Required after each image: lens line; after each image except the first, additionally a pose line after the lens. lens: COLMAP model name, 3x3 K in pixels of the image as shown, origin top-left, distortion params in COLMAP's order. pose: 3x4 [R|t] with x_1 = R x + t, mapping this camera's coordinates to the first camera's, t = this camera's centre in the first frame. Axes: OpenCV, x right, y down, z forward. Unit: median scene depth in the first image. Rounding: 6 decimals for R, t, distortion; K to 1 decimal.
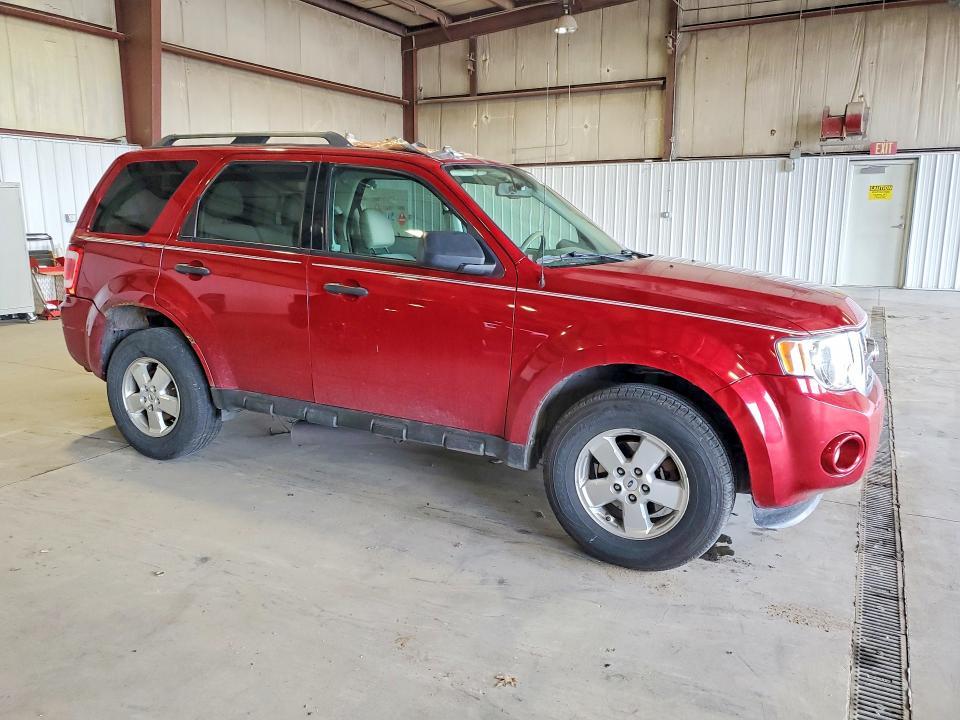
lens RADIAL K [[749.6, 0, 480.0], [0, 749.6, 360.0], [0, 0, 1]] dist [0.006067, 0.003034]
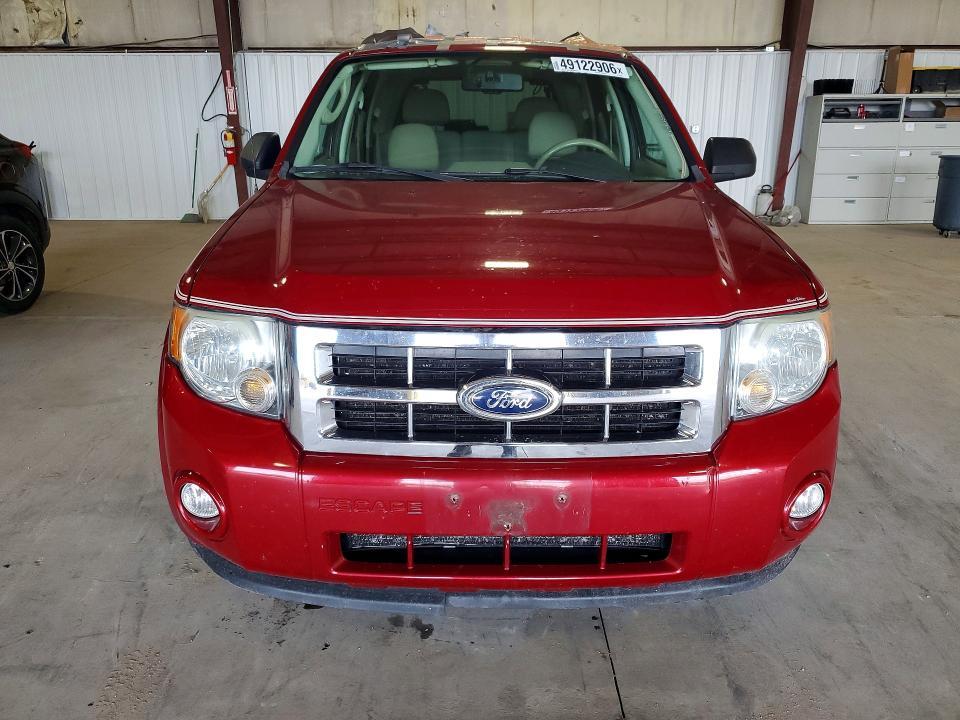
lens RADIAL K [[719.3, 0, 480.0], [0, 719.3, 360.0], [0, 0, 1]] dist [0.004881, -0.002363]
pose [[0.474384, 0.276173, -0.835876, 0.739634], [-0.167557, 0.960484, 0.222250, -0.125677], [0.864225, 0.034625, 0.501913, 0.616861]]
